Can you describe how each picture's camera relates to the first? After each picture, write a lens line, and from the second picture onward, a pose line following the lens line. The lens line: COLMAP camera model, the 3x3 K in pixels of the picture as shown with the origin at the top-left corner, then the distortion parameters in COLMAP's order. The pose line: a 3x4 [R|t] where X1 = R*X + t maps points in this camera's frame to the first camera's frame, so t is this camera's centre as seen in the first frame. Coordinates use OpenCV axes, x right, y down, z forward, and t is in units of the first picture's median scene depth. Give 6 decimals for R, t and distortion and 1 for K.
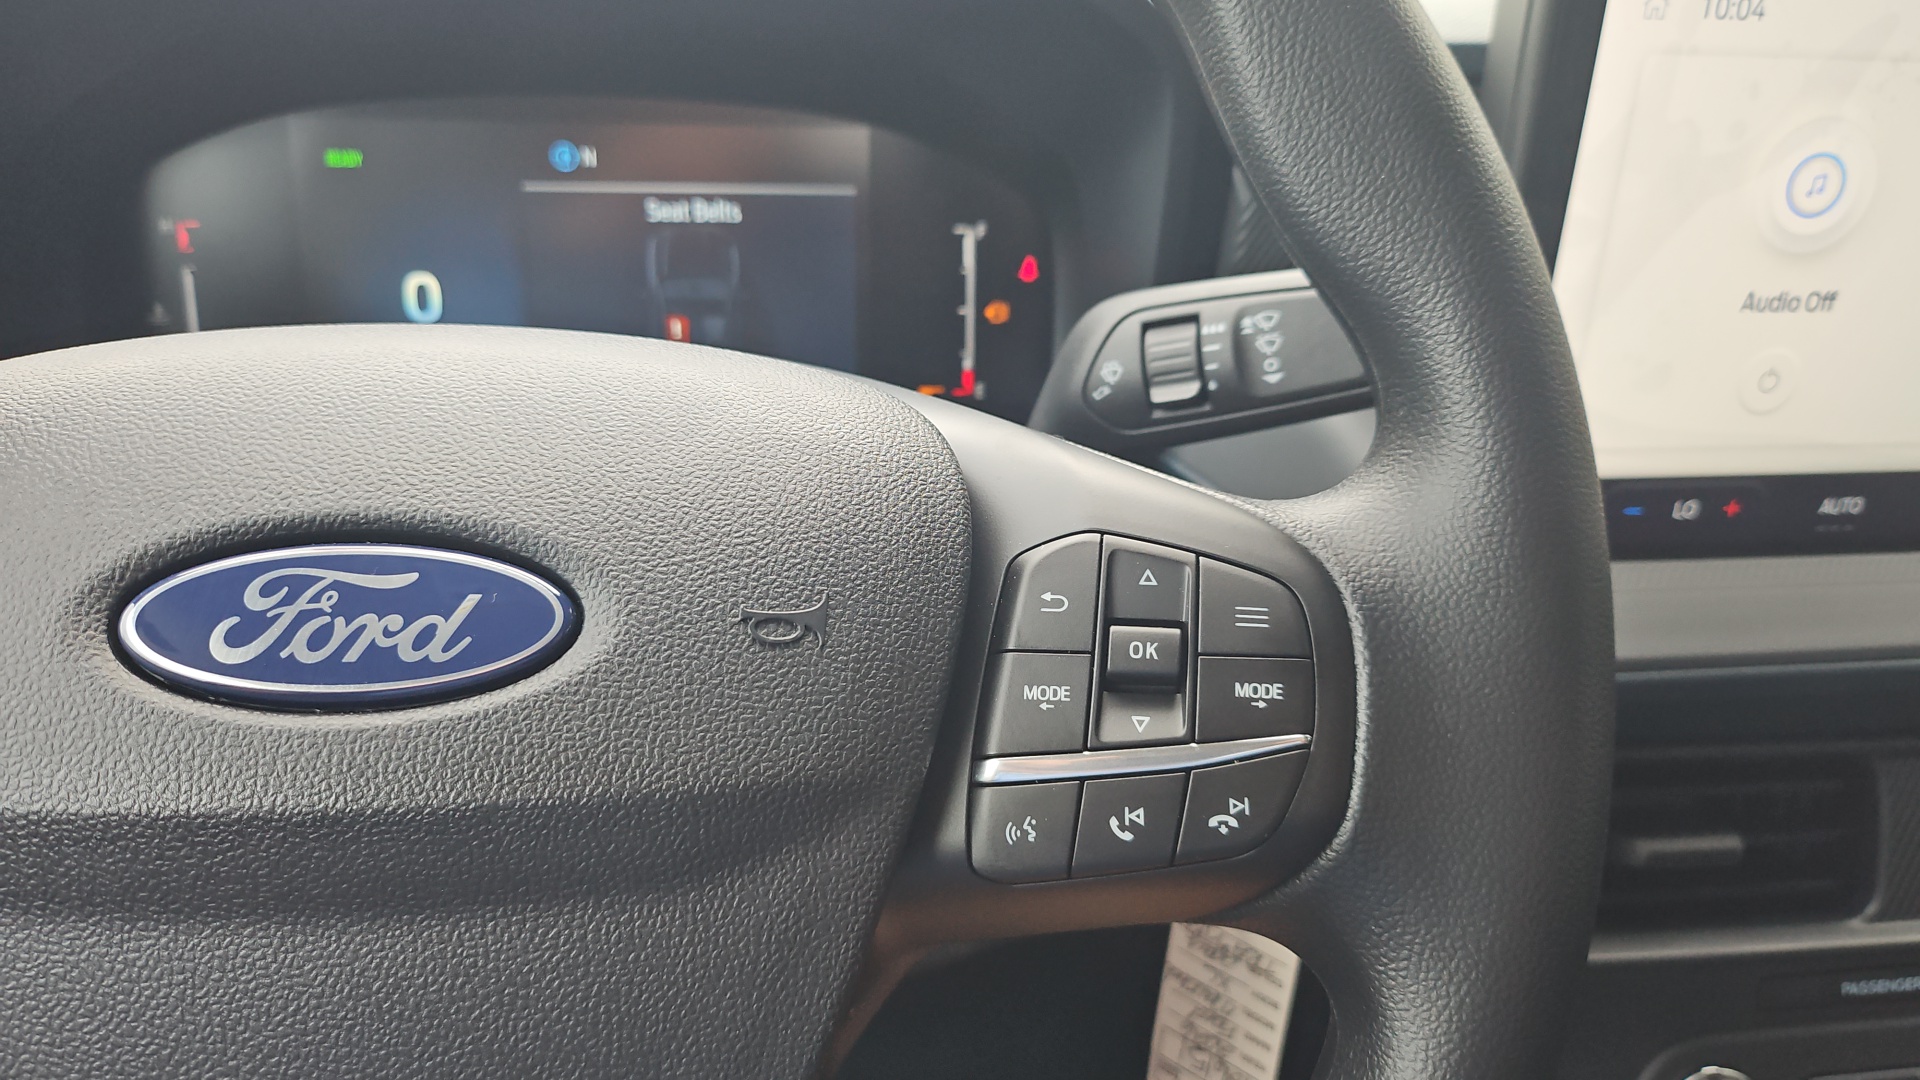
lens RADIAL K [[1385.2, 0, 990.5], [0, 1385.2, 502.6], [0, 0, 1]] dist [-0.005716, -0.033307]
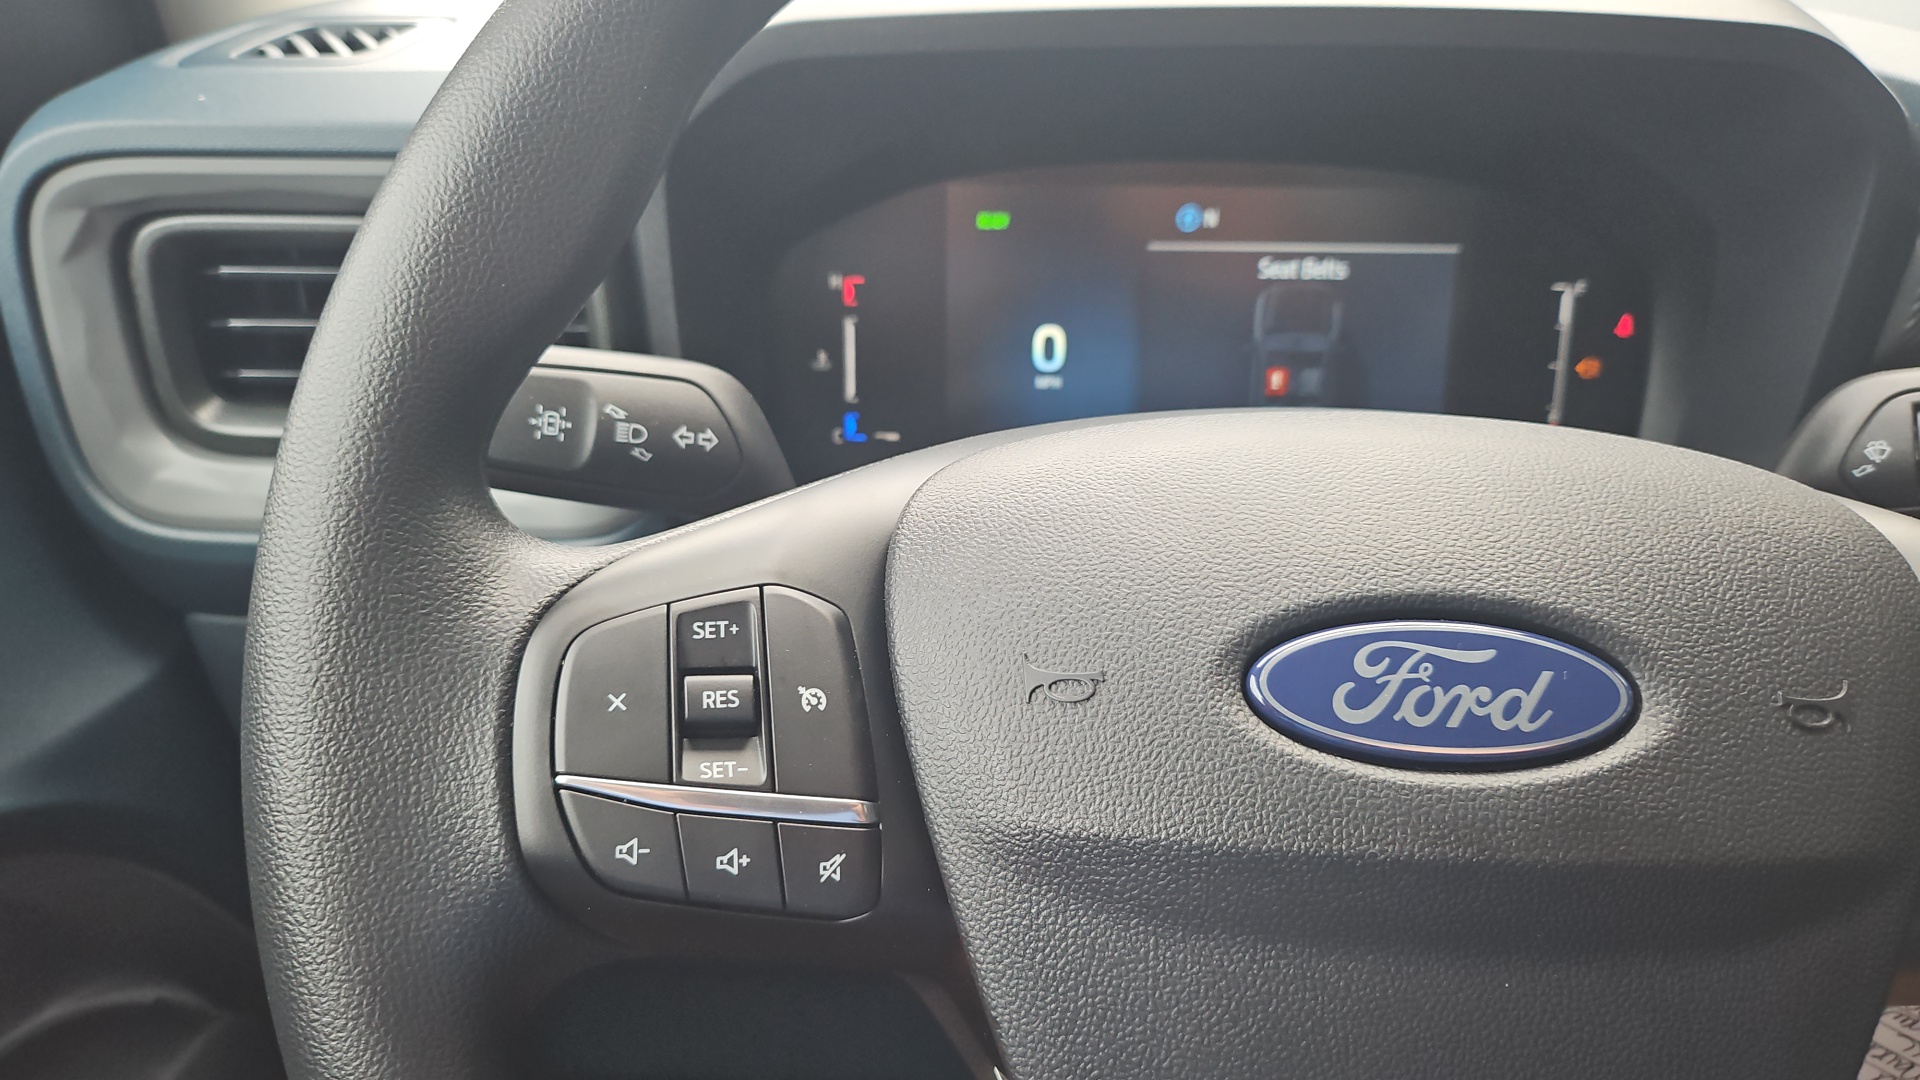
lens RADIAL K [[1373.7, 0, 1028.6], [0, 1373.7, 530.3], [0, 0, 1]] dist [0.005160, -0.033861]
pose [[0.983534, 0.035770, -0.177146, -0.599084], [-0.034143, 0.999342, 0.012225, -0.047387], [0.177467, -0.005975, 0.984109, -0.168687]]
